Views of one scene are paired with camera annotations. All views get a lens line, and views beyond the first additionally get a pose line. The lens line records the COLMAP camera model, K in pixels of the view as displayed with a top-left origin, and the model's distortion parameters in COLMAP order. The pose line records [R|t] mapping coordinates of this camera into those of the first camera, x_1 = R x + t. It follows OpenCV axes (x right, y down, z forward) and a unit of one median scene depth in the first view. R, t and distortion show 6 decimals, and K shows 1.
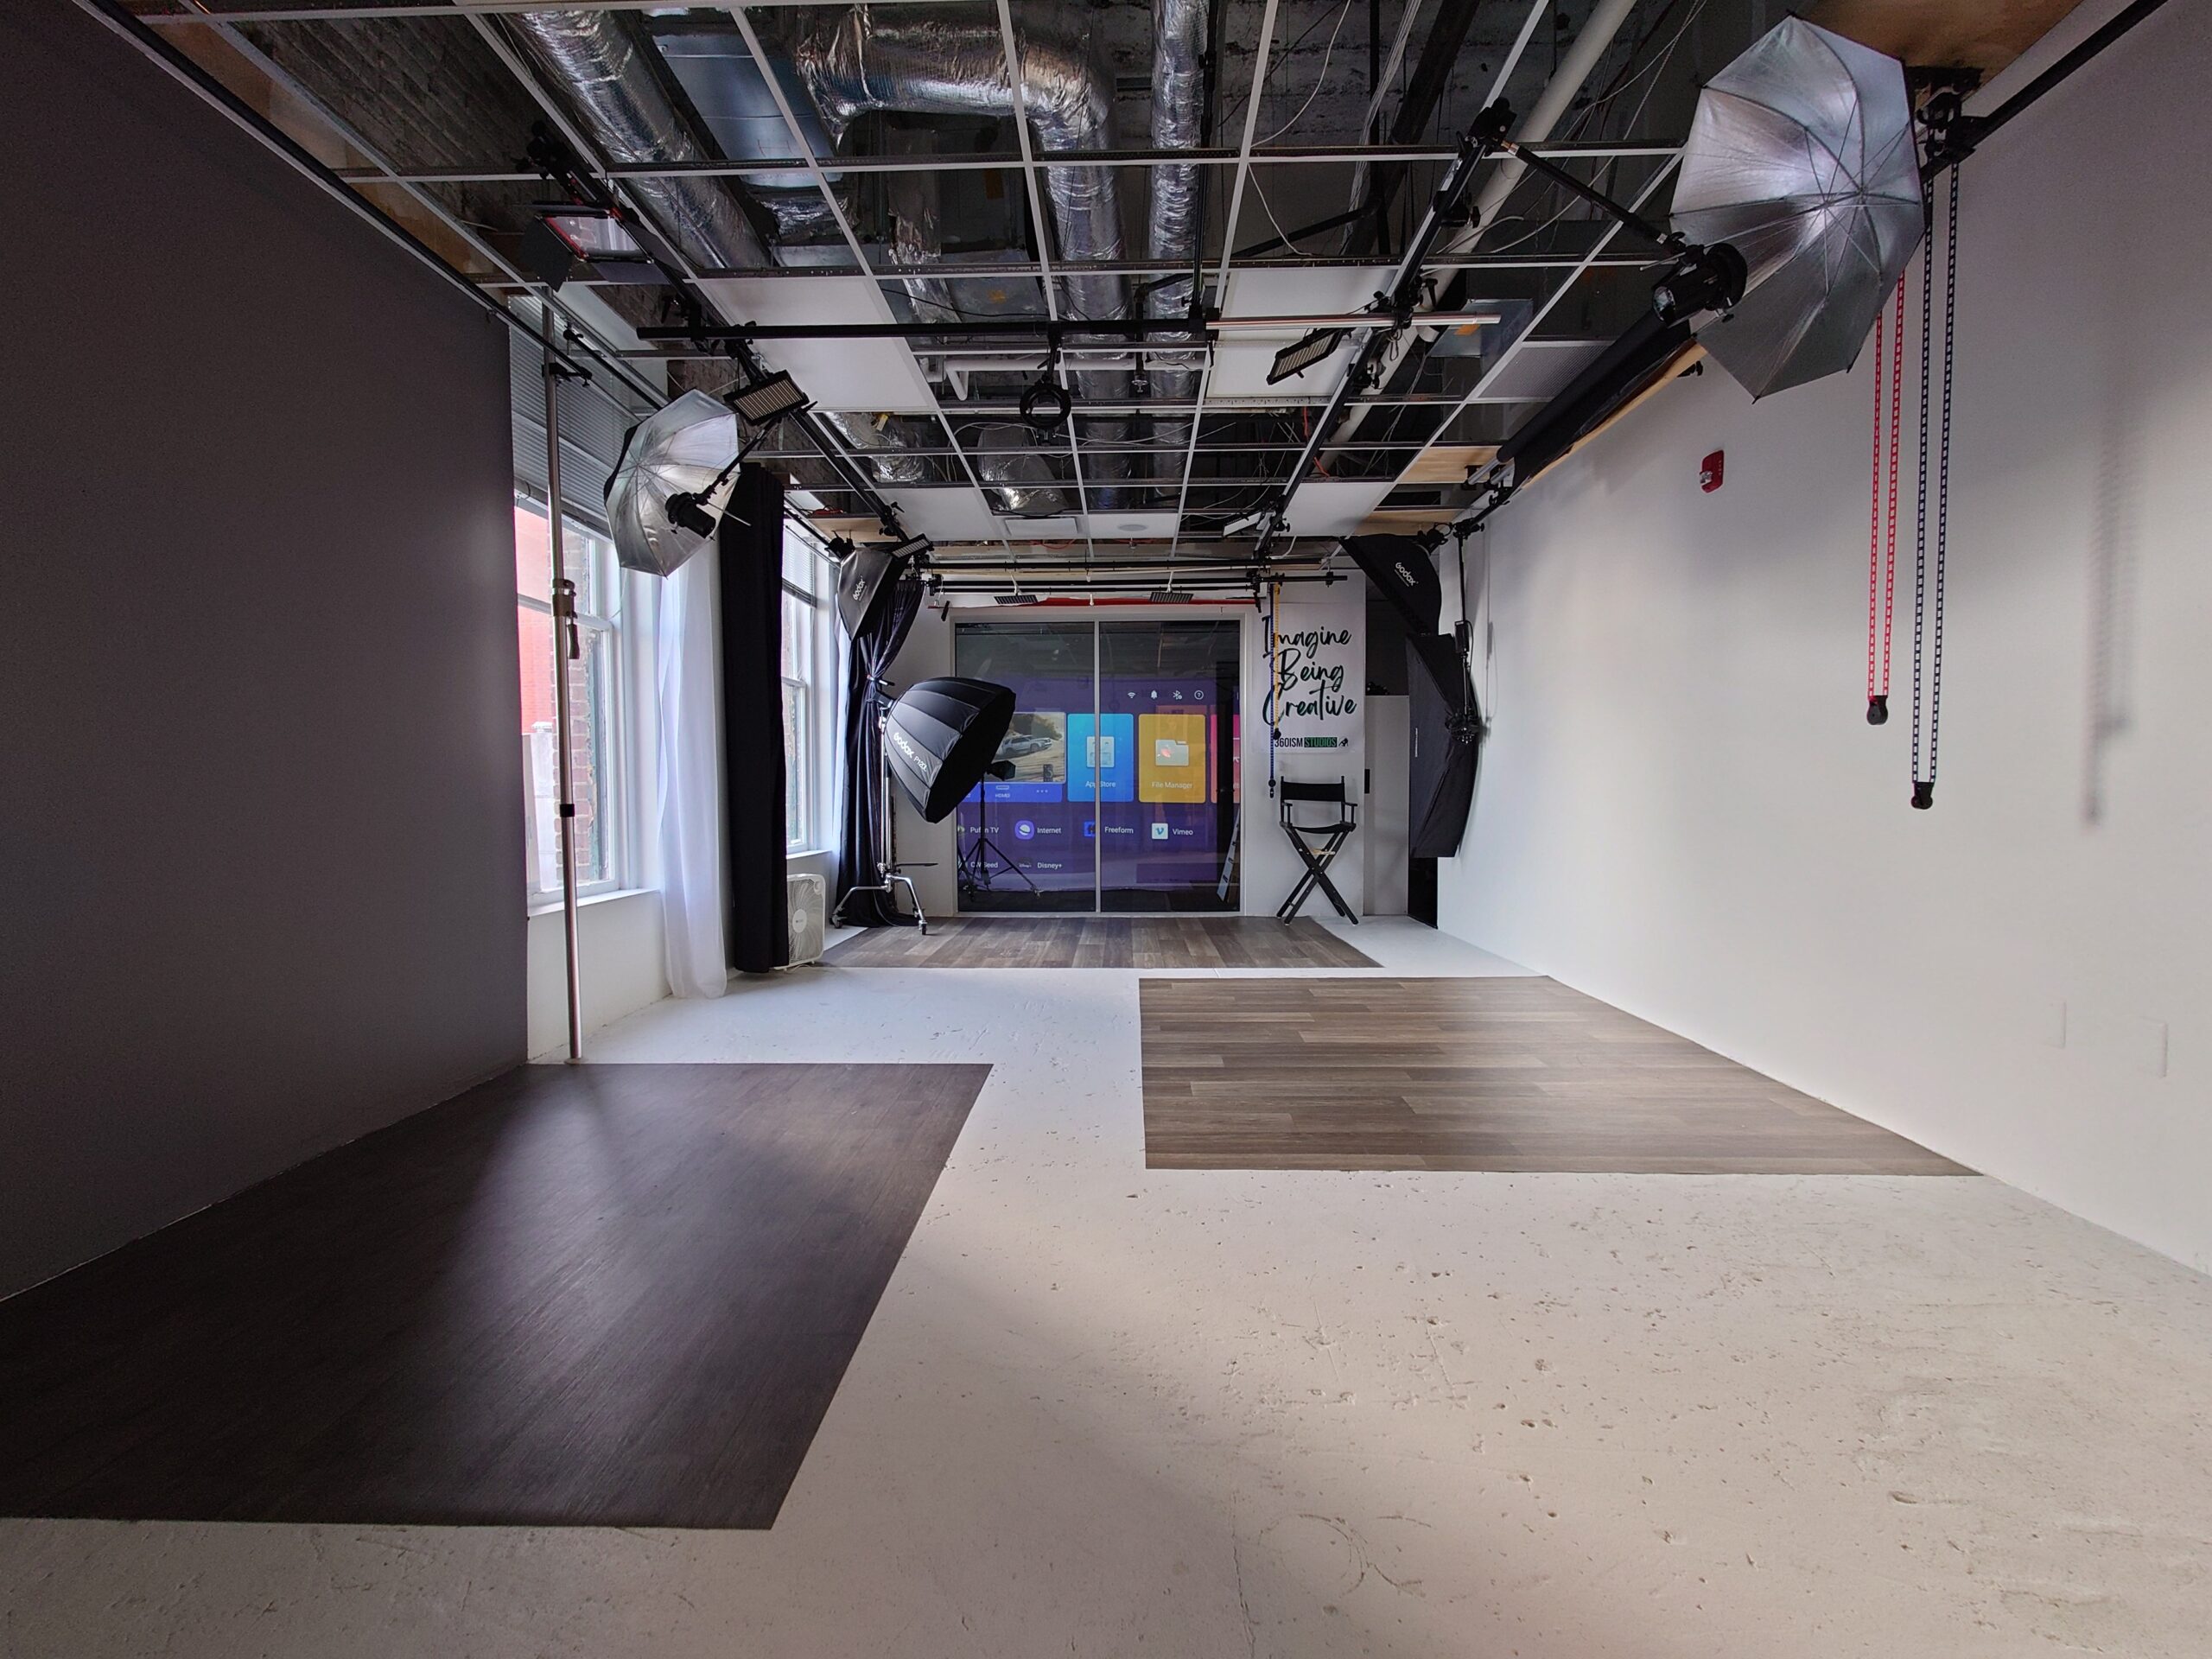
lens RADIAL K [[997.7, 0, 1106.0], [0, 997.7, 829.5], [0, 0, 1]] dist [-0.000479, 0.000460]
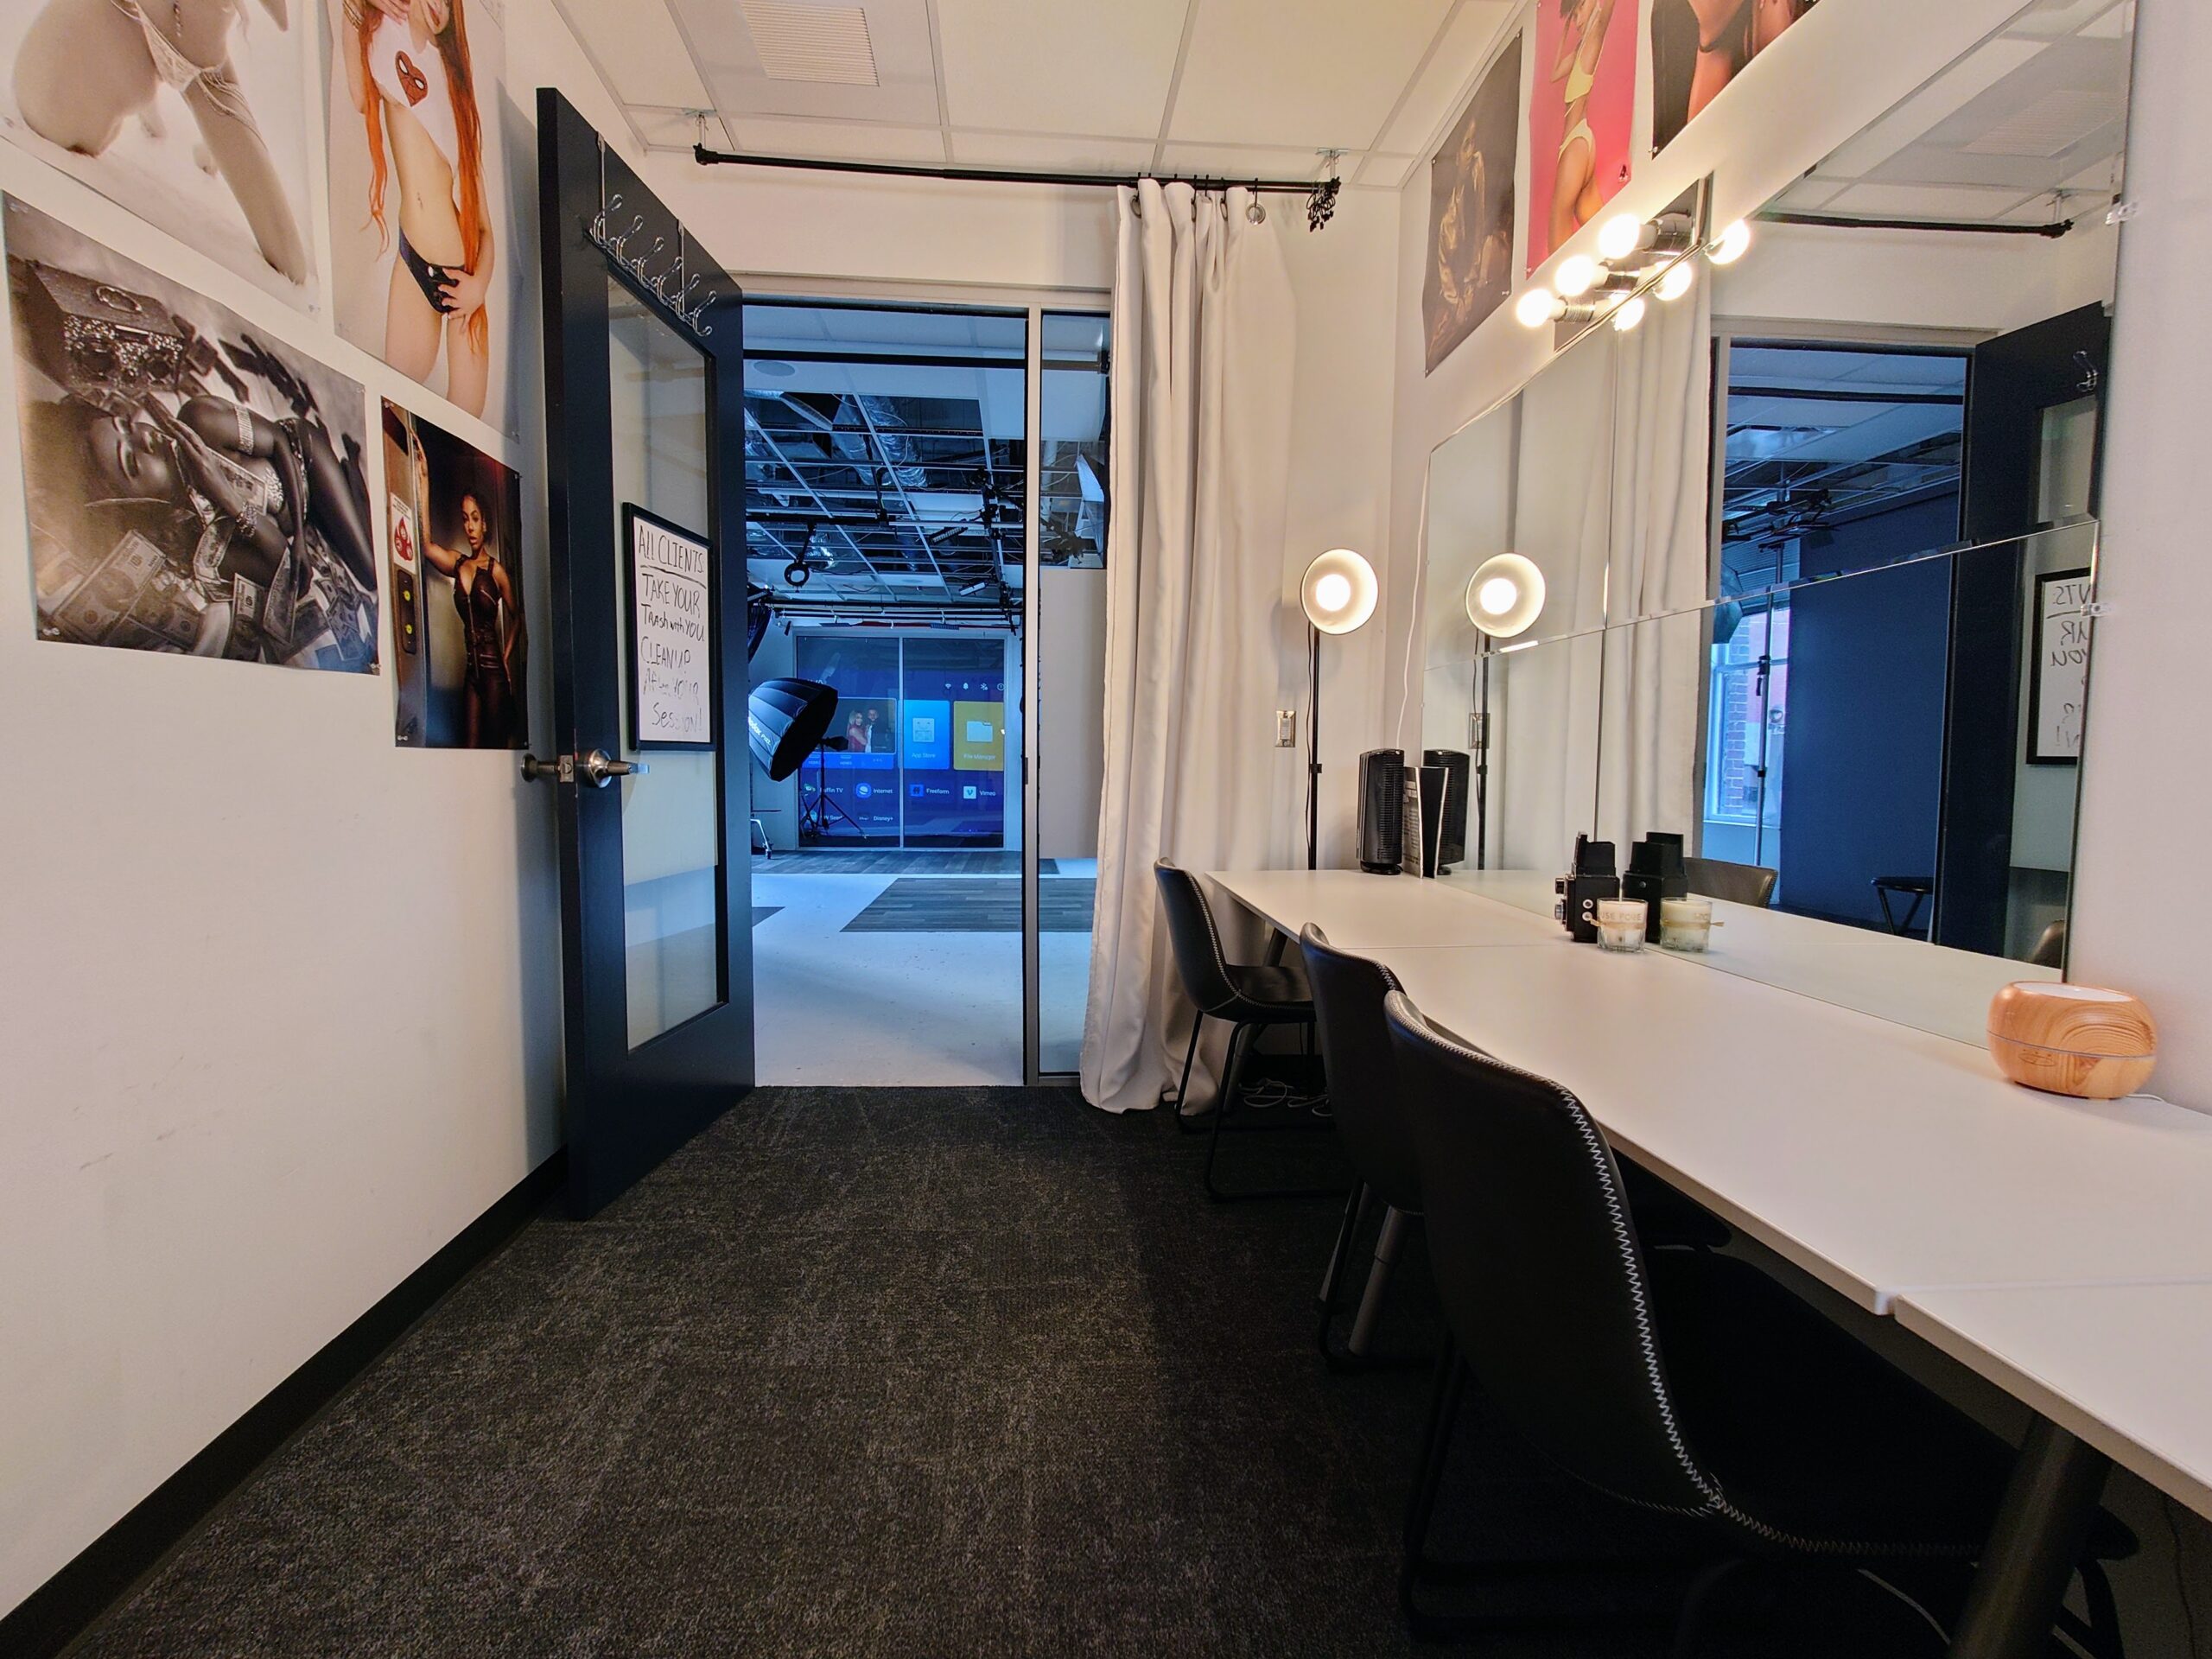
lens RADIAL K [[997.7, 0, 1106.0], [0, 997.7, 829.5], [0, 0, 1]] dist [-0.000479, 0.000460]
pose [[0.994216, 0.005183, 0.107271, 0.148291], [-0.008212, 0.999579, 0.027815, 0.019809], [-0.107081, -0.028535, 0.993841, -0.486412]]
